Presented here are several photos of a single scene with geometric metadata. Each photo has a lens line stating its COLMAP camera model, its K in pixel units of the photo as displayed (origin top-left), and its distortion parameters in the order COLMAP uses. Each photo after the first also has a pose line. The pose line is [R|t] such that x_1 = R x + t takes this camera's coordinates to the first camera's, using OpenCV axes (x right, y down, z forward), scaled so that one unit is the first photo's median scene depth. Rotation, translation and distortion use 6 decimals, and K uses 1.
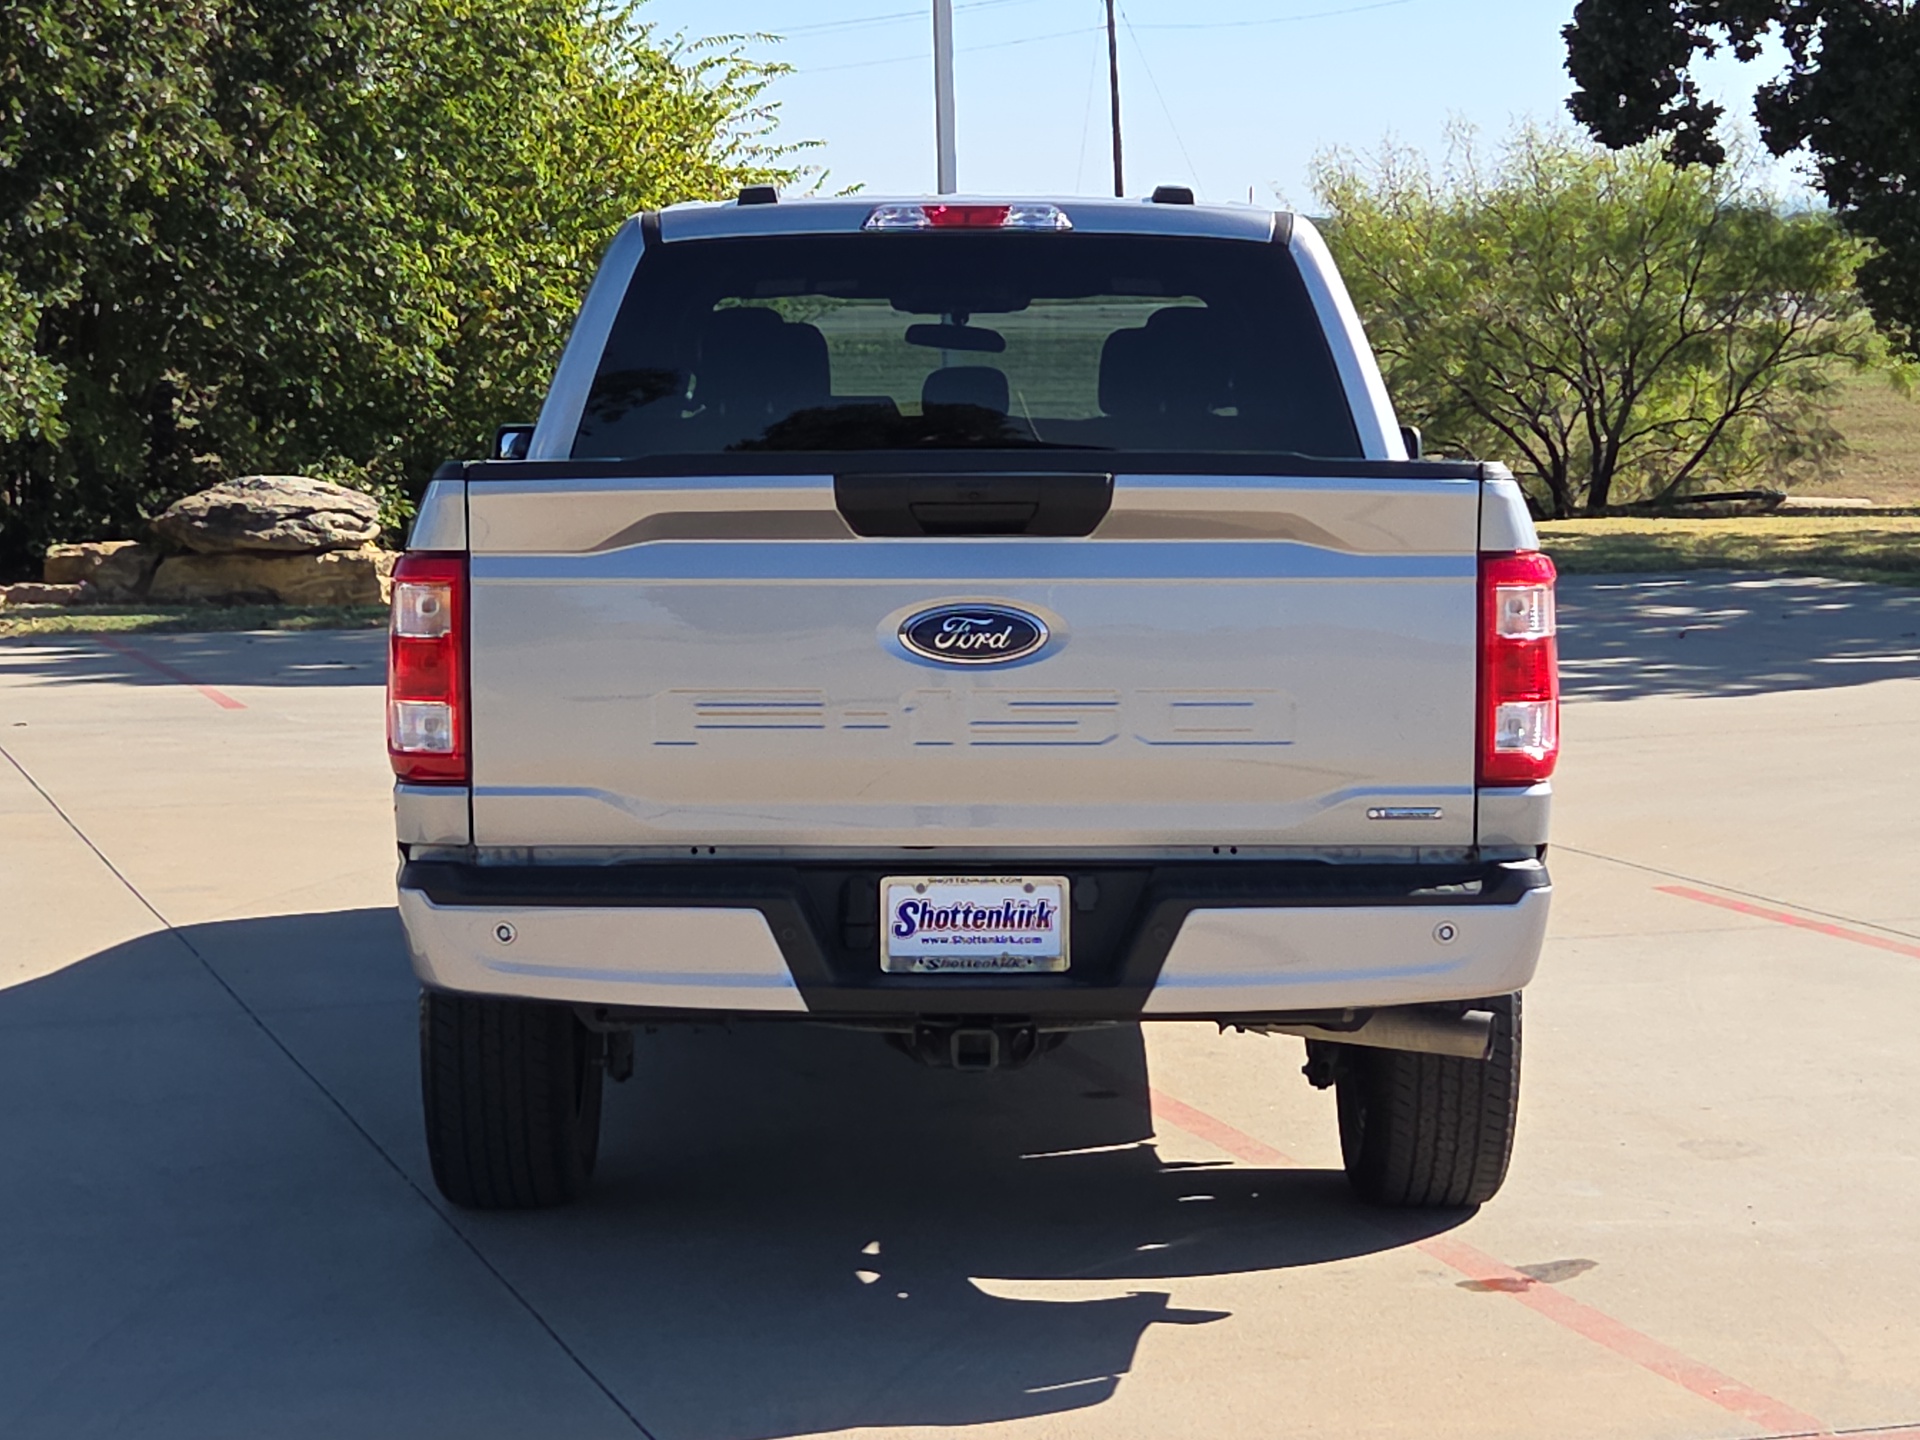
lens RADIAL K [[3914.0, 0, 958.4], [0, 3914.0, 702.7], [0, 0, 1]] dist [0.115927, 0.000000]
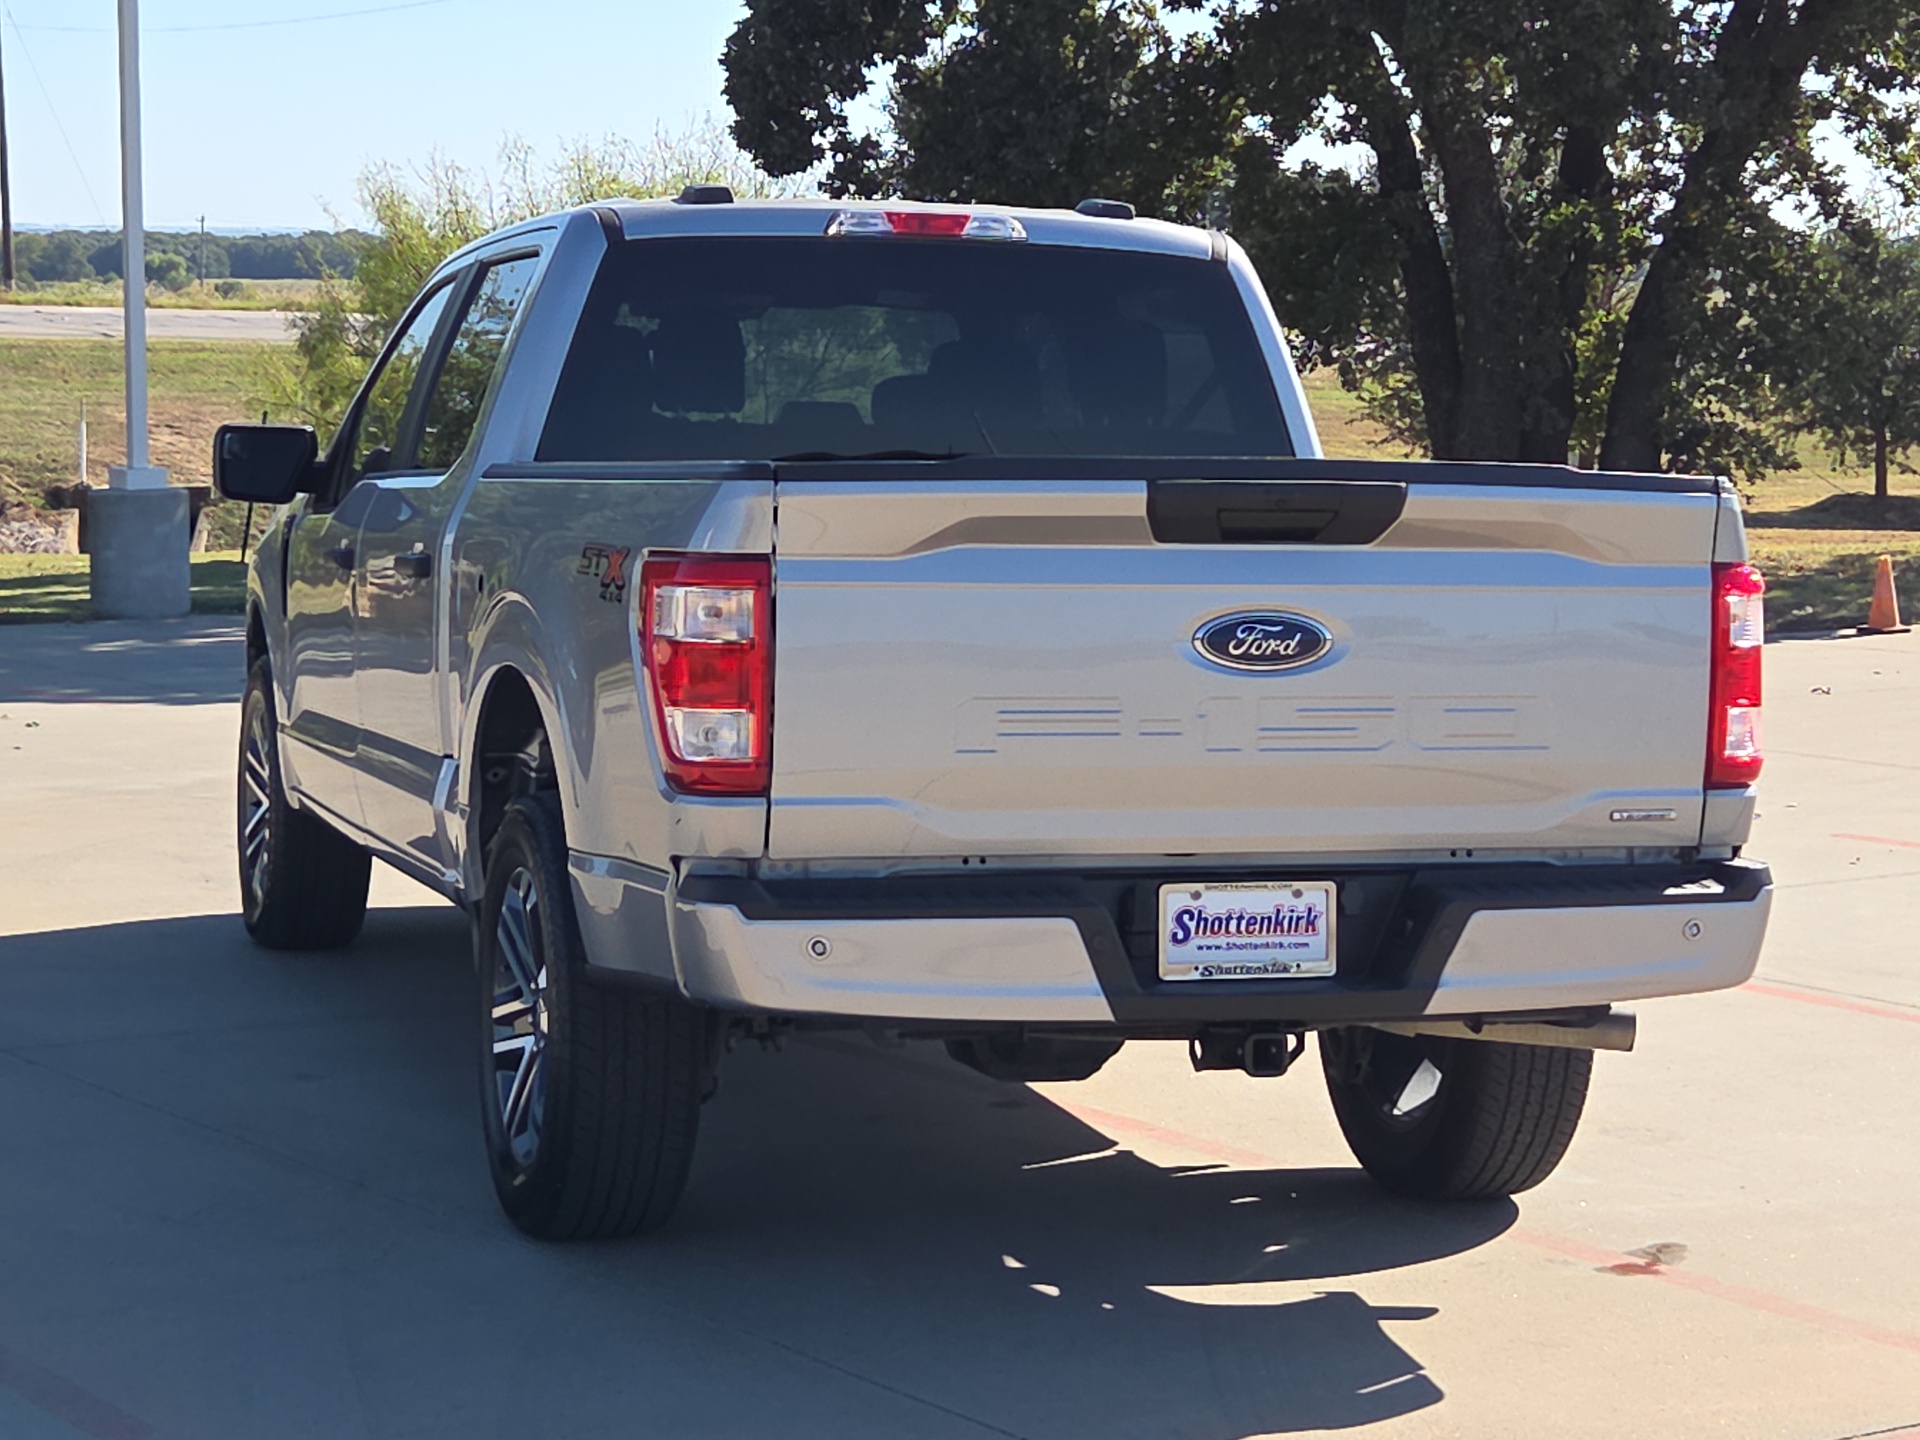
lens RADIAL K [[3914.0, 0, 957.2], [0, 3914.0, 730.1], [0, 0, 1]] dist [0.115927, 0.000000]
pose [[0.956026, -0.004399, 0.293250, -0.360997], [0.004087, 0.999990, 0.001675, 0.003305], [-0.293255, -0.000403, 0.956034, 0.061941]]
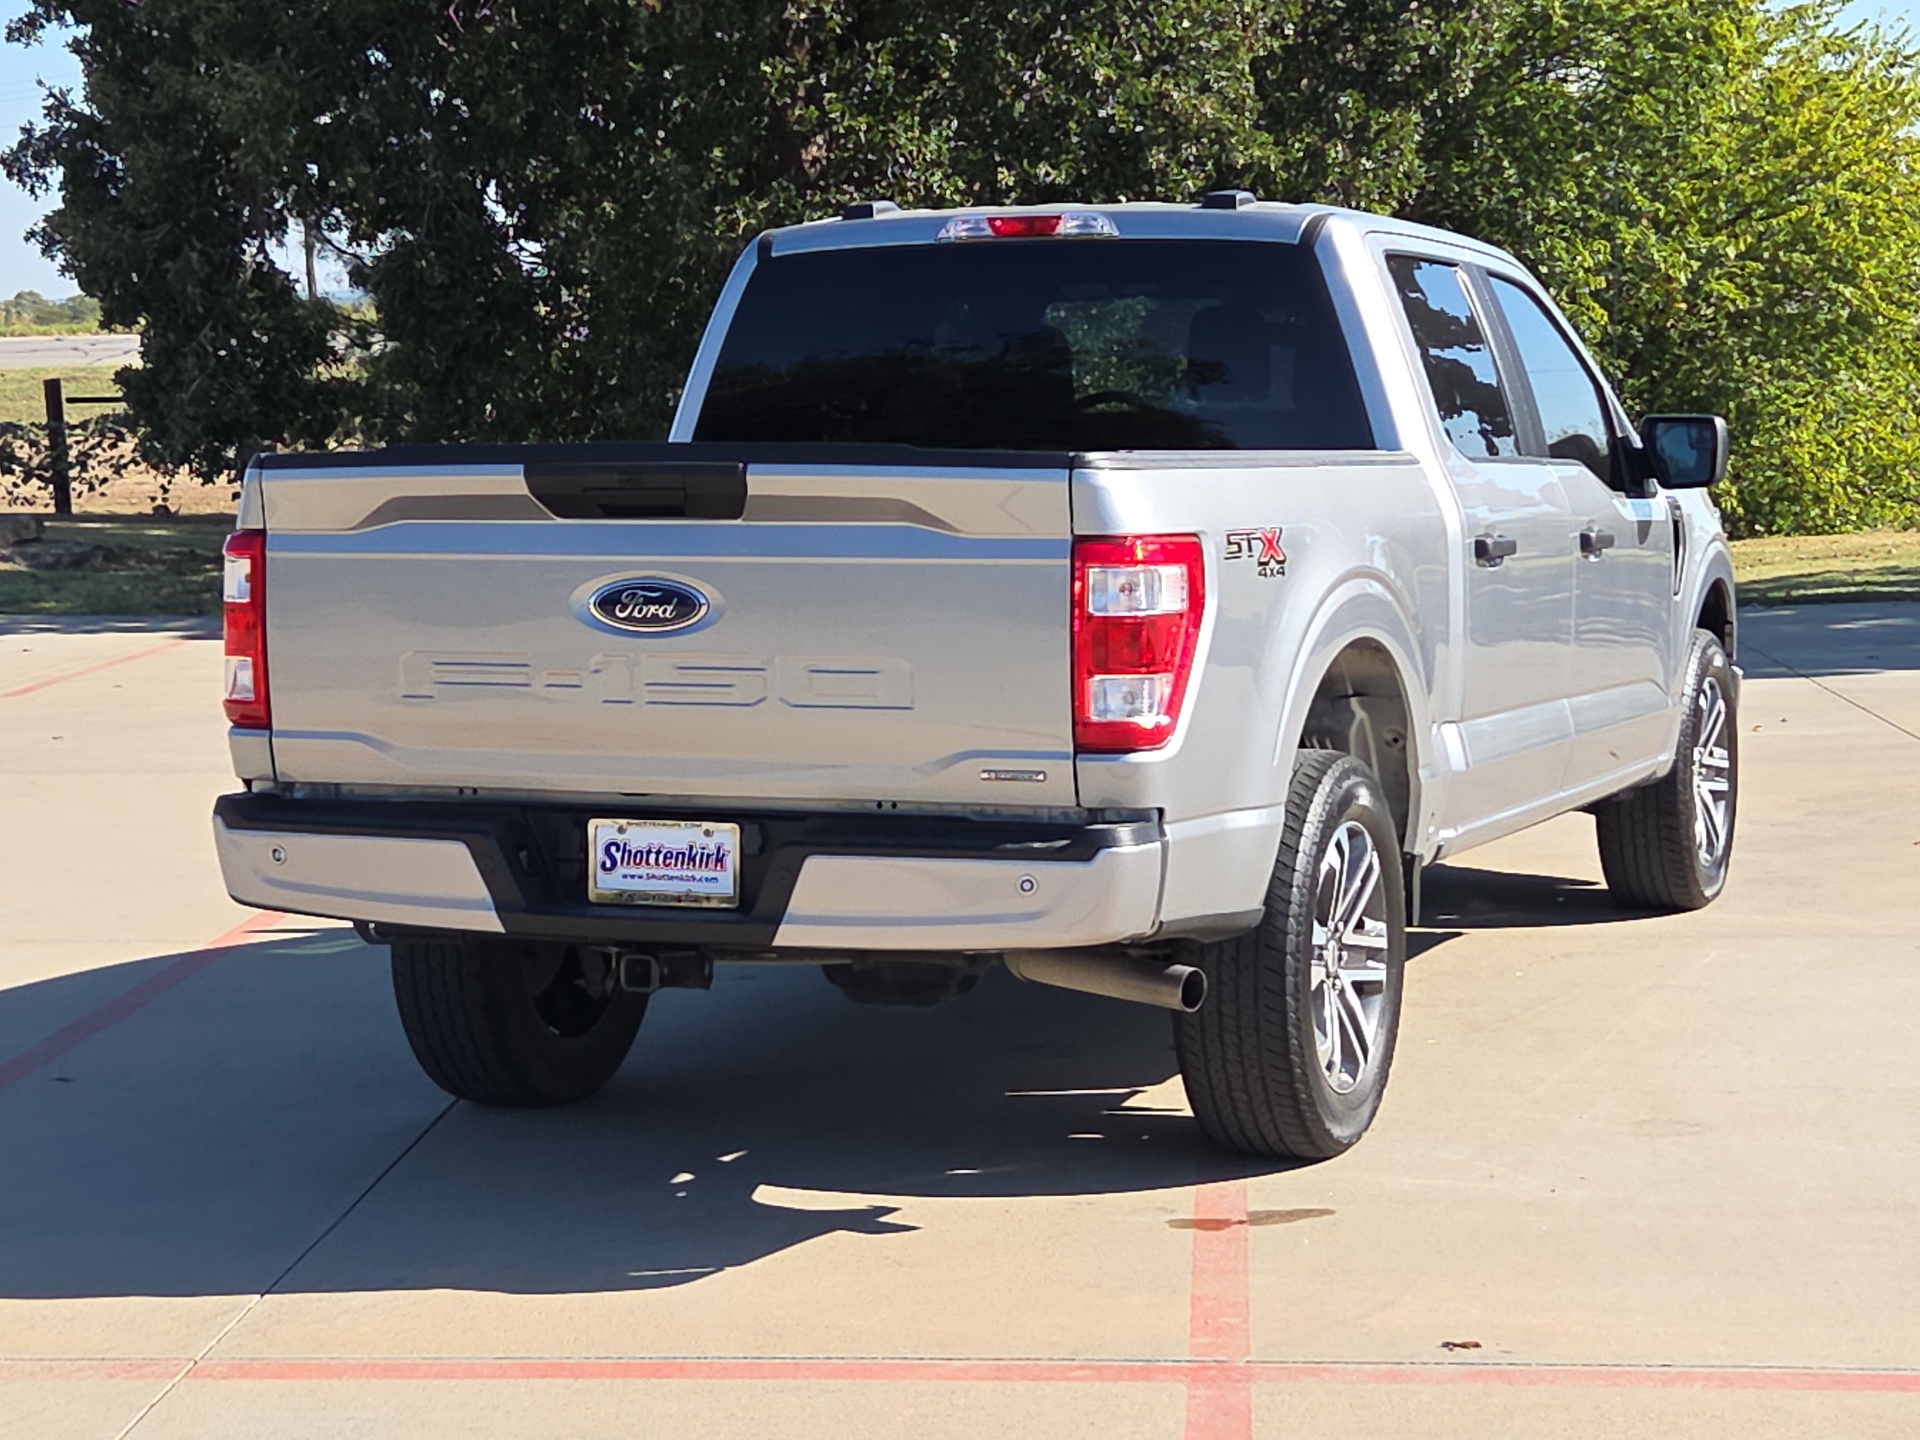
lens RADIAL K [[3914.0, 0, 967.0], [0, 3914.0, 727.1], [0, 0, 1]] dist [0.115927, 0.000000]
pose [[0.926872, 0.024272, -0.374592, 0.506216], [-0.021434, 0.999701, 0.011742, 0.002282], [0.374766, -0.002854, 0.927115, -0.012341]]
